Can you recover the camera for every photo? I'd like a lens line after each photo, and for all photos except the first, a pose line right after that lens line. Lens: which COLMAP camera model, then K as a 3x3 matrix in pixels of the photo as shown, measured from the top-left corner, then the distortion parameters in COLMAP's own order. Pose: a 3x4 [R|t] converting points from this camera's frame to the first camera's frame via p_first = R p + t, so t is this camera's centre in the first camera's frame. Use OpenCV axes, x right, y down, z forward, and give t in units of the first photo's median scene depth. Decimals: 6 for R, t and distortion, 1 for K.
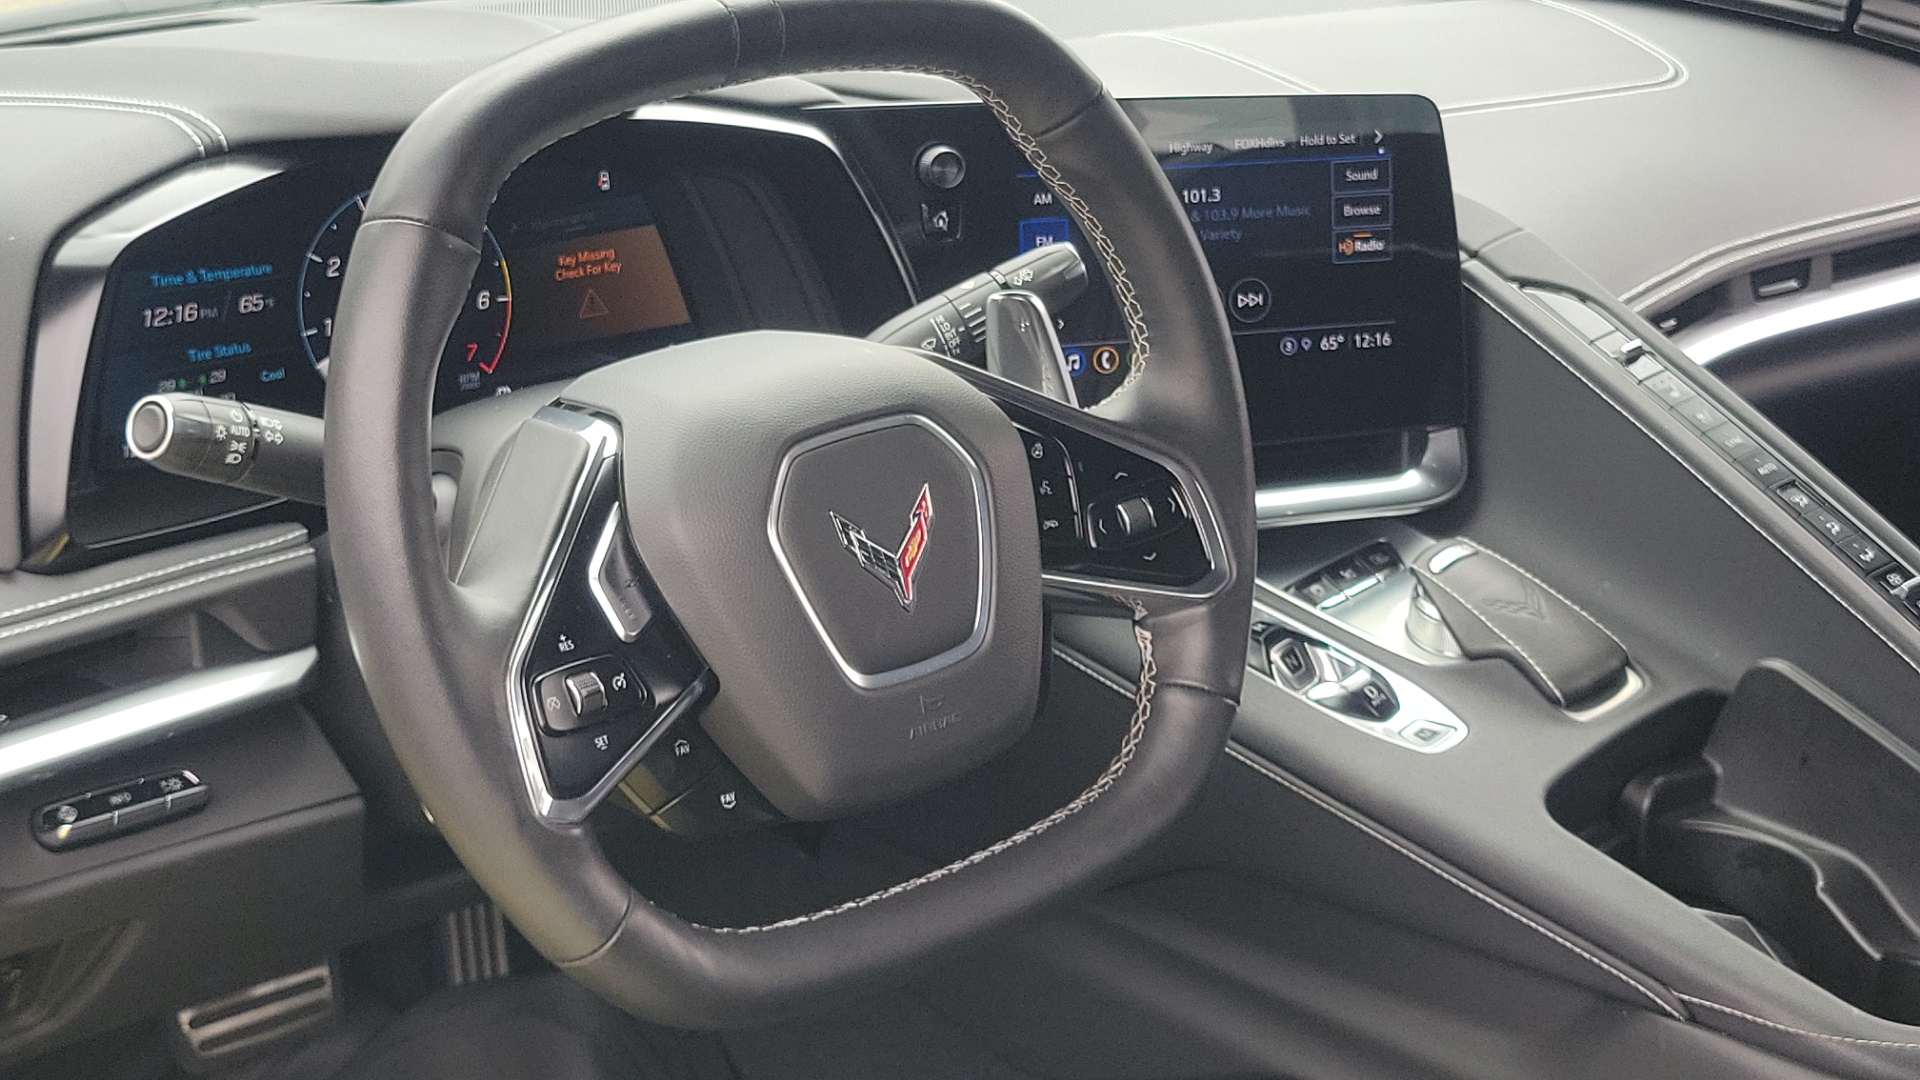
lens RADIAL K [[2846.1, 0, 960.0], [0, 2846.1, 540.0], [0, 0, 1]] dist [-0.001909, -0.101621]
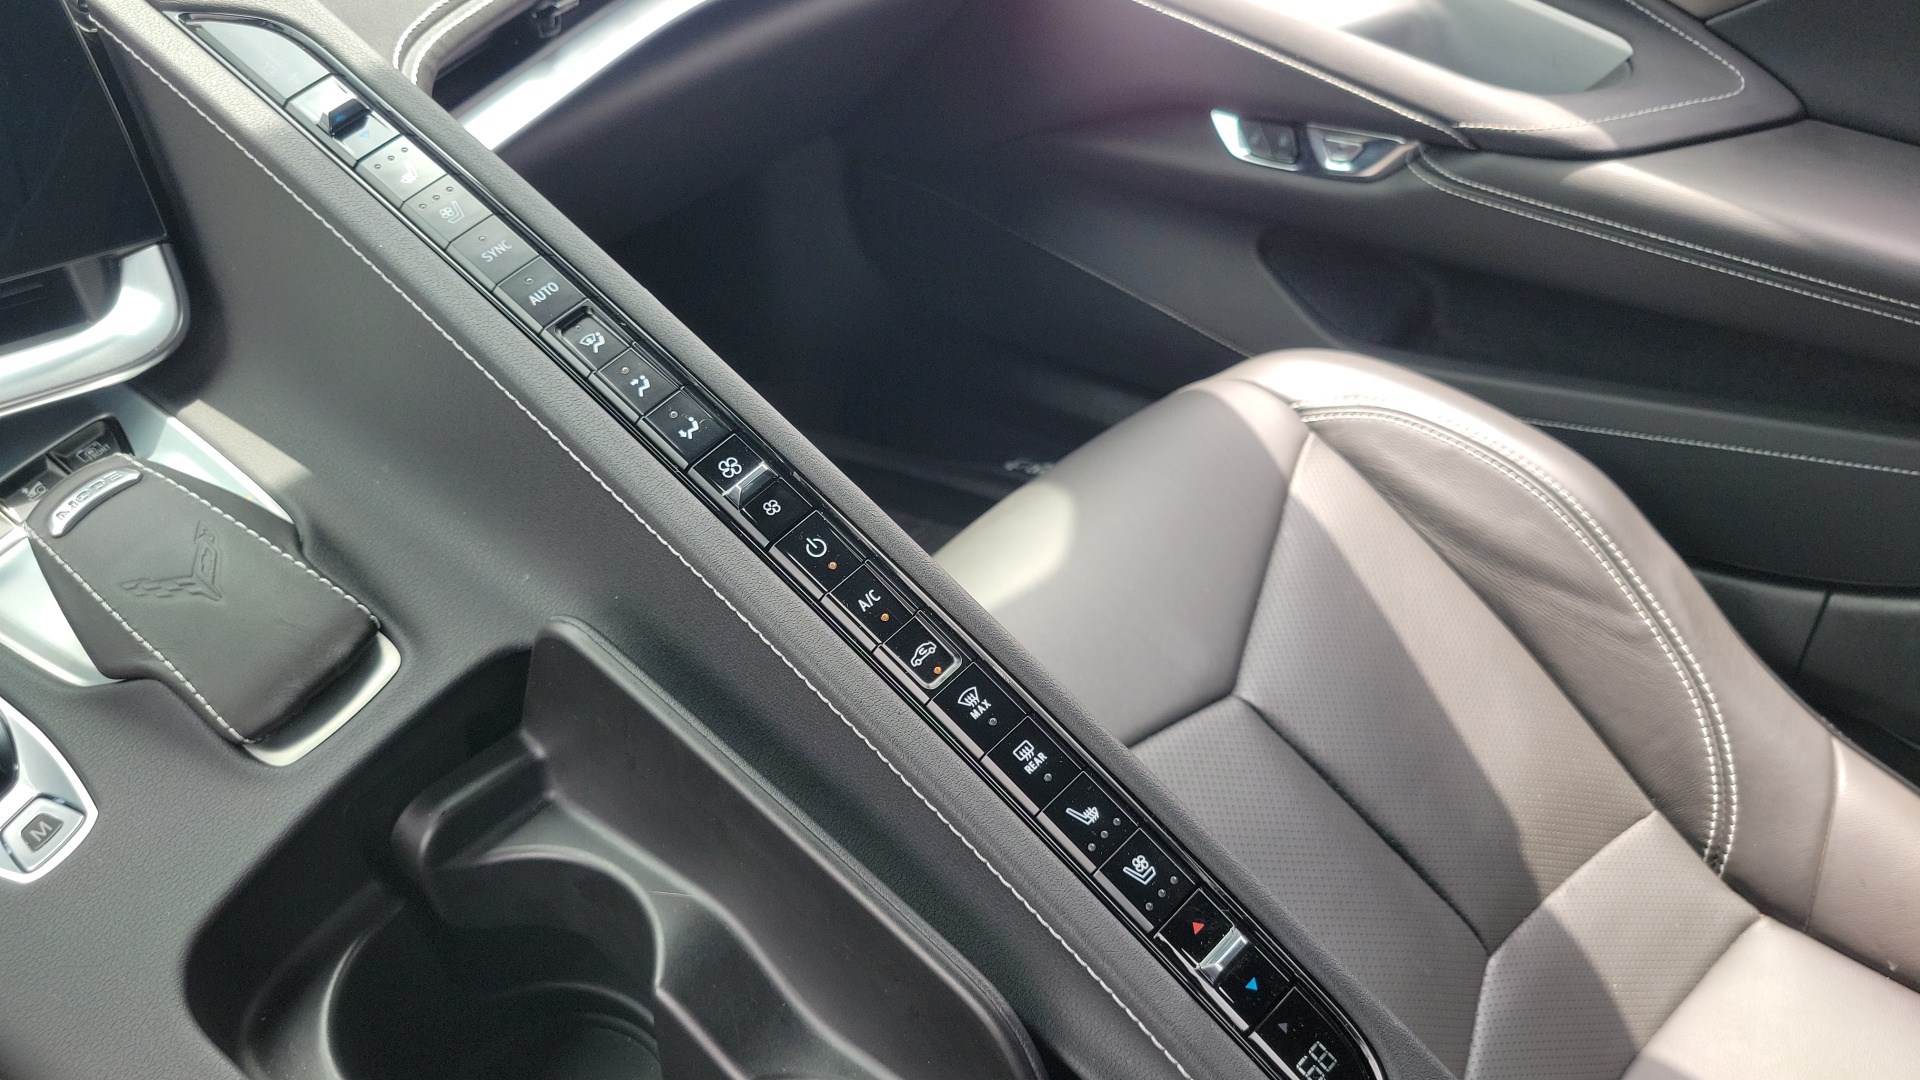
lens RADIAL K [[1456.4, 0, 972.8], [0, 1456.4, 509.4], [0, 0, 1]] dist [0.011480, 0.002130]
pose [[0.968904, -0.191505, 0.156686, 0.321850], [0.128652, 0.930811, 0.342110, -0.081766], [-0.211360, -0.311314, 0.926505, 0.664161]]
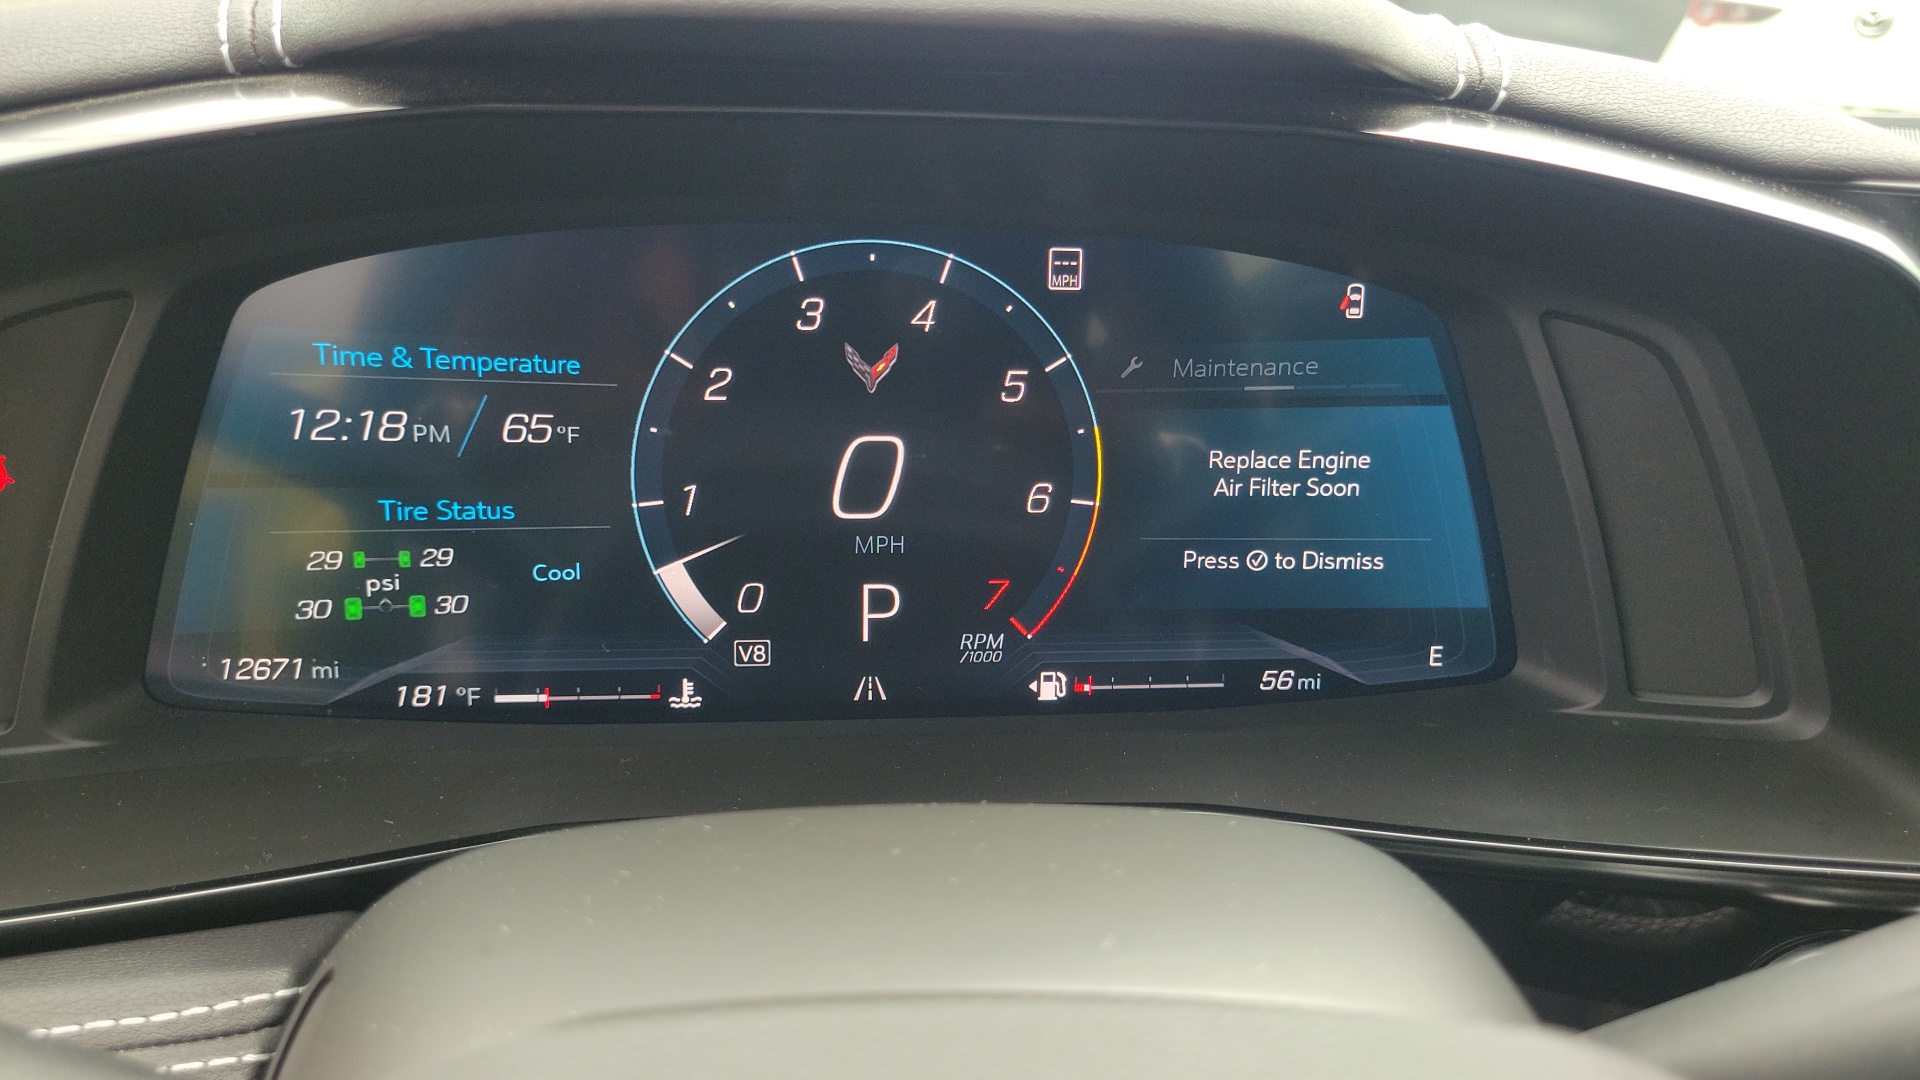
lens RADIAL K [[1456.4, 0, 972.8], [0, 1456.4, 509.4], [0, 0, 1]] dist [0.011480, 0.002130]
pose [[0.834330, 0.201307, -0.513195, -0.044325], [-0.204941, 0.977484, 0.050246, -0.091183], [0.511755, 0.063253, 0.856800, 0.760439]]
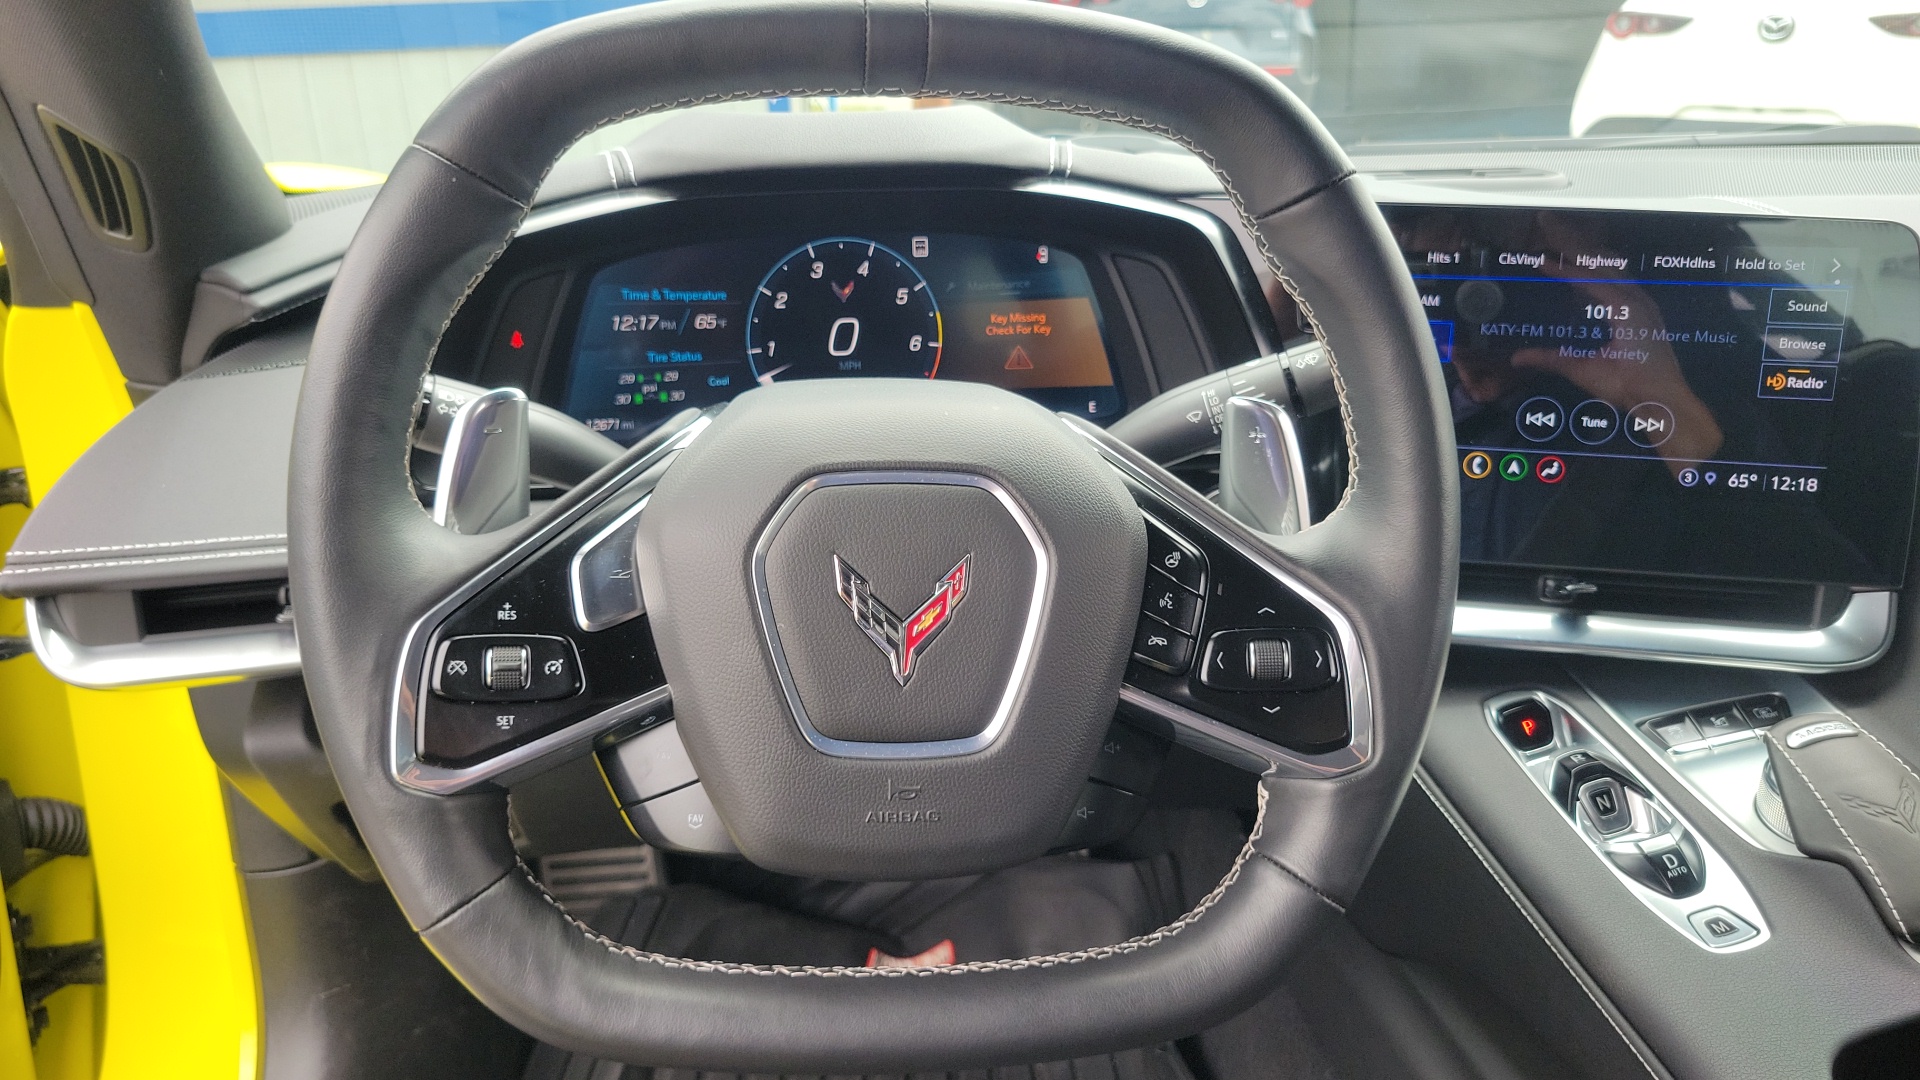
lens RADIAL K [[1444.8, 0, 960.0], [0, 1444.8, 540.0], [0, 0, 1]] dist [0.002613, -0.001258]
pose [[0.839347, 0.159785, -0.519582, 0.176598], [-0.156568, 0.986380, 0.050414, -0.035288], [0.520560, 0.039035, 0.852932, 0.482033]]
